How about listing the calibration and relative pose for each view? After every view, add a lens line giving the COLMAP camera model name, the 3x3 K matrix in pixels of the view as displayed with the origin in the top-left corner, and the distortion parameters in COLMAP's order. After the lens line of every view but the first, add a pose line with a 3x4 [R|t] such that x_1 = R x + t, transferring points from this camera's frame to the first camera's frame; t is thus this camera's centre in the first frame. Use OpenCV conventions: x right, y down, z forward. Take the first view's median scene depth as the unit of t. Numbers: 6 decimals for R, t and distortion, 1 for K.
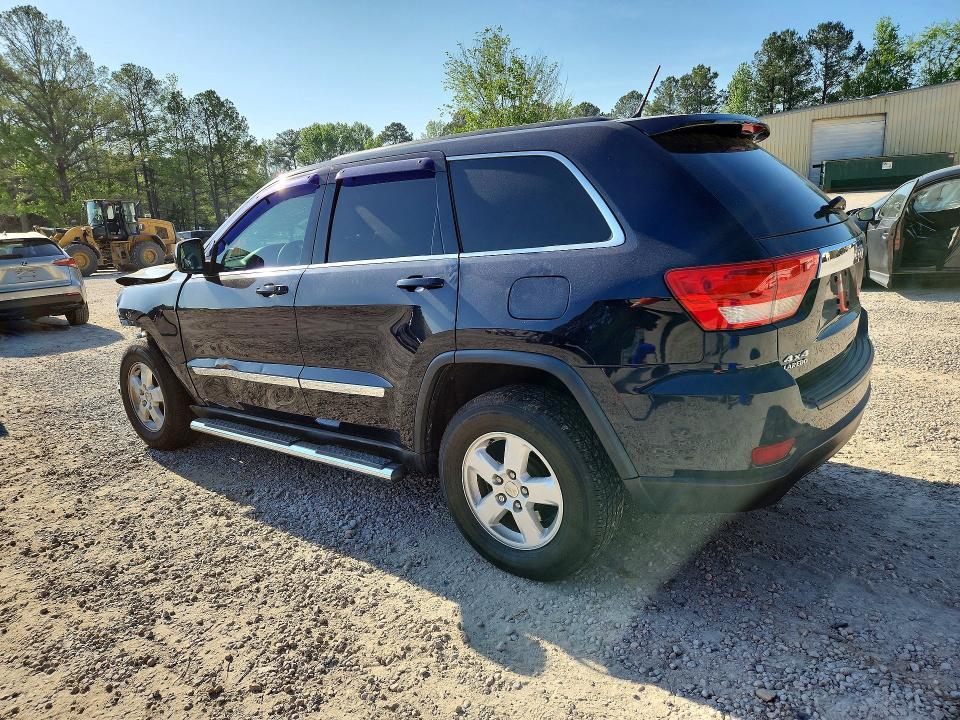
lens RADIAL K [[679.3, 0, 480.0], [0, 679.3, 360.0], [0, 0, 1]] dist [0.073905, -0.068580]
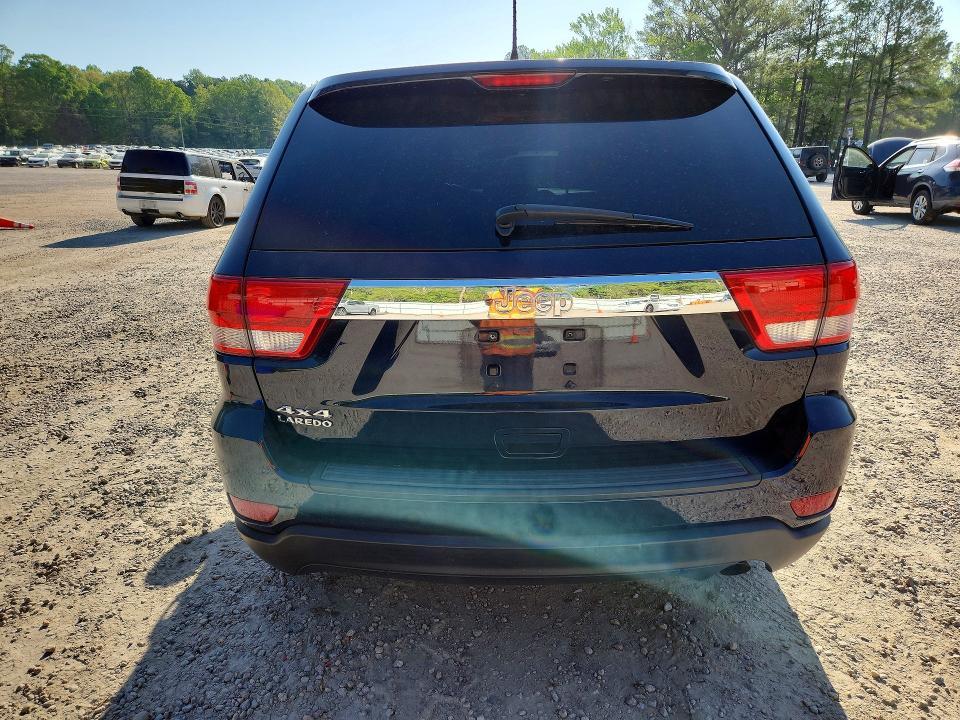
lens RADIAL K [[668.3, 0, 480.0], [0, 668.3, 360.0], [0, 0, 1]] dist [0.064305, -0.052480]
pose [[0.574542, 0.296742, -0.762788, 0.101500], [-0.191730, 0.954827, 0.227035, -0.025358], [0.795701, 0.015808, 0.605483, 0.062405]]
